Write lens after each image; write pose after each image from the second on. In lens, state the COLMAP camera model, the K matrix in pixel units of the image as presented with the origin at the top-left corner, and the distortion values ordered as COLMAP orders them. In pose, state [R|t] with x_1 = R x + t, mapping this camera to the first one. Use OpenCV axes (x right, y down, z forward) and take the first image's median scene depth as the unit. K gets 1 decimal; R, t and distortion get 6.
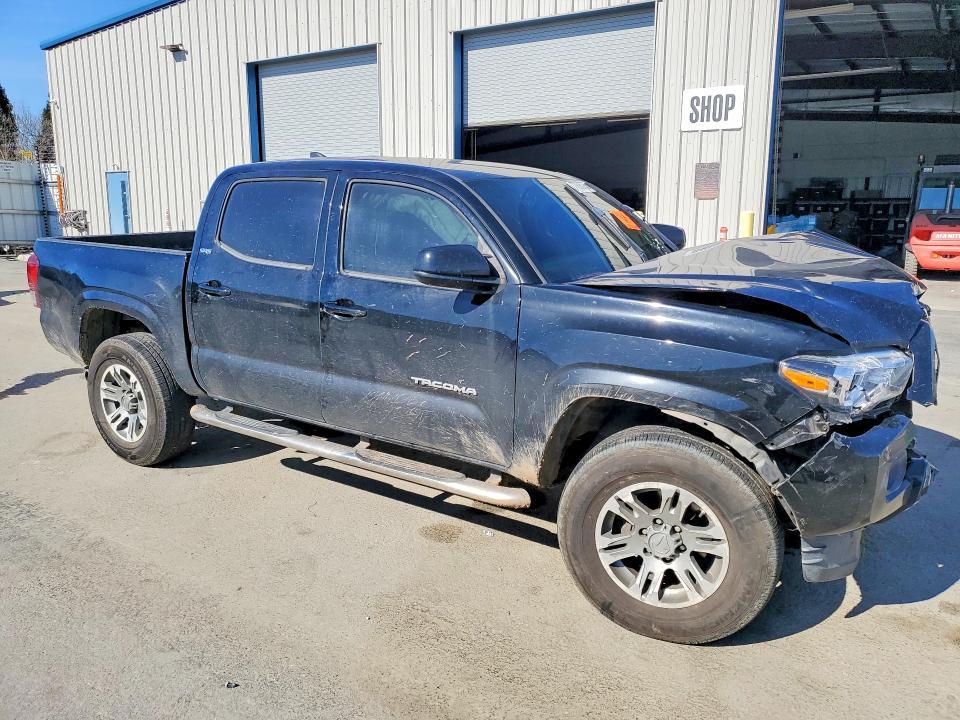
lens RADIAL K [[746.3, 0, 480.0], [0, 746.3, 360.0], [0, 0, 1]] dist [0.001319, 0.001848]
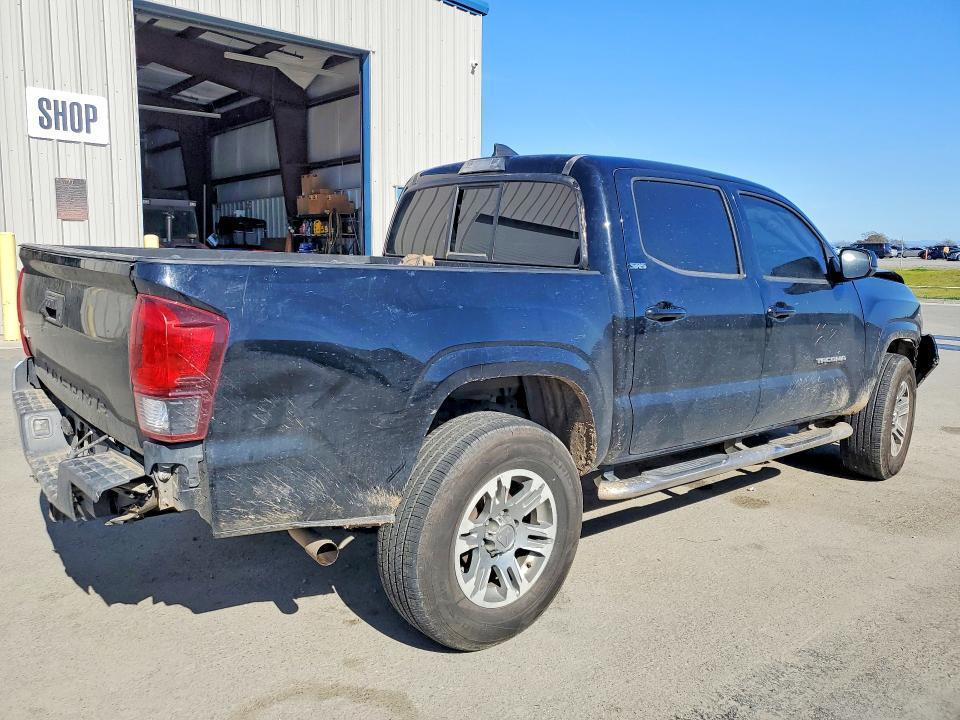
lens RADIAL K [[756.1, 0, 479.9], [0, 756.1, 331.6], [0, 0, 1]] dist [0.011324, 0.008705]
pose [[0.277502, -0.100428, 0.955462, -0.958340], [0.179360, 0.982452, 0.051172, -0.122659], [-0.943834, 0.157171, 0.290645, 0.775883]]
